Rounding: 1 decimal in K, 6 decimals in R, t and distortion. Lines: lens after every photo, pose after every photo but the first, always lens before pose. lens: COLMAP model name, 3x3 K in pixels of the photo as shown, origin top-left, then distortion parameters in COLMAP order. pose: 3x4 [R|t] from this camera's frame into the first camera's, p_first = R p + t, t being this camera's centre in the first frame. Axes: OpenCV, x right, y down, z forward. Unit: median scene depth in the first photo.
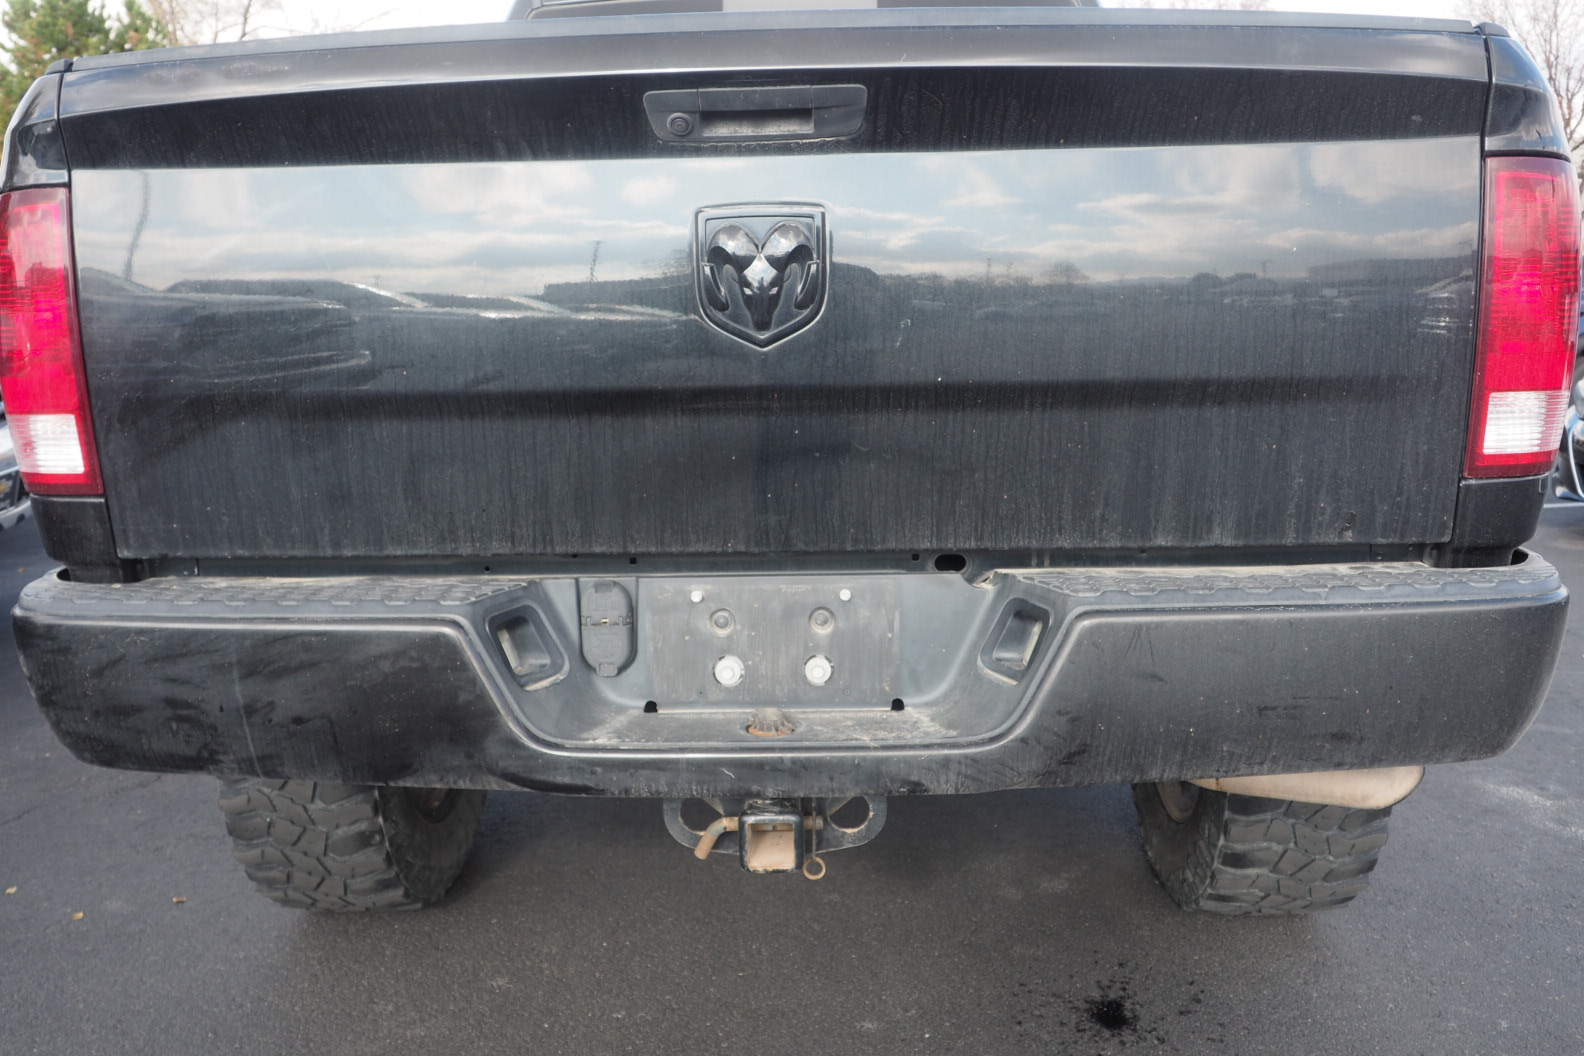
lens RADIAL K [[1347.8, 0, 792.3], [0, 1347.8, 538.0], [0, 0, 1]] dist [-0.016415, 0.006805]
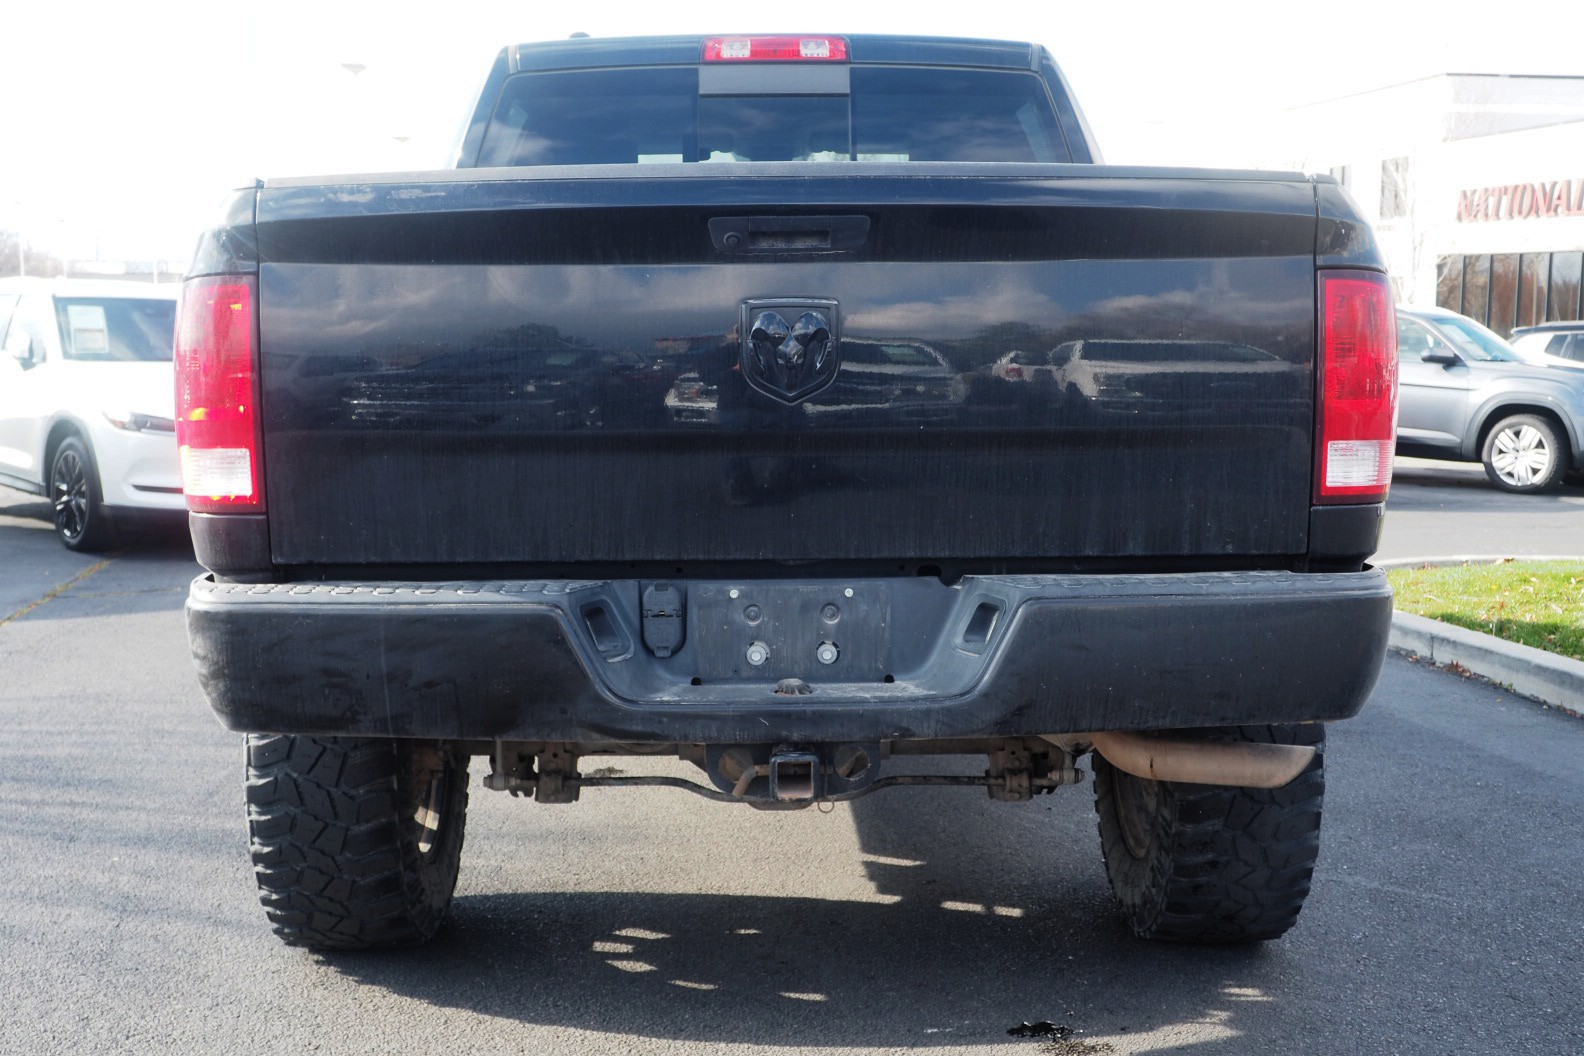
lens RADIAL K [[1822.2, 0, 792.0], [0, 1822.2, 520.1], [0, 0, 1]] dist [0.016342, 0.000000]
pose [[0.998567, 0.006507, 0.053121, -0.112078], [-0.002053, 0.996508, -0.083474, 0.122034], [-0.053479, 0.083246, 0.995093, -0.768050]]
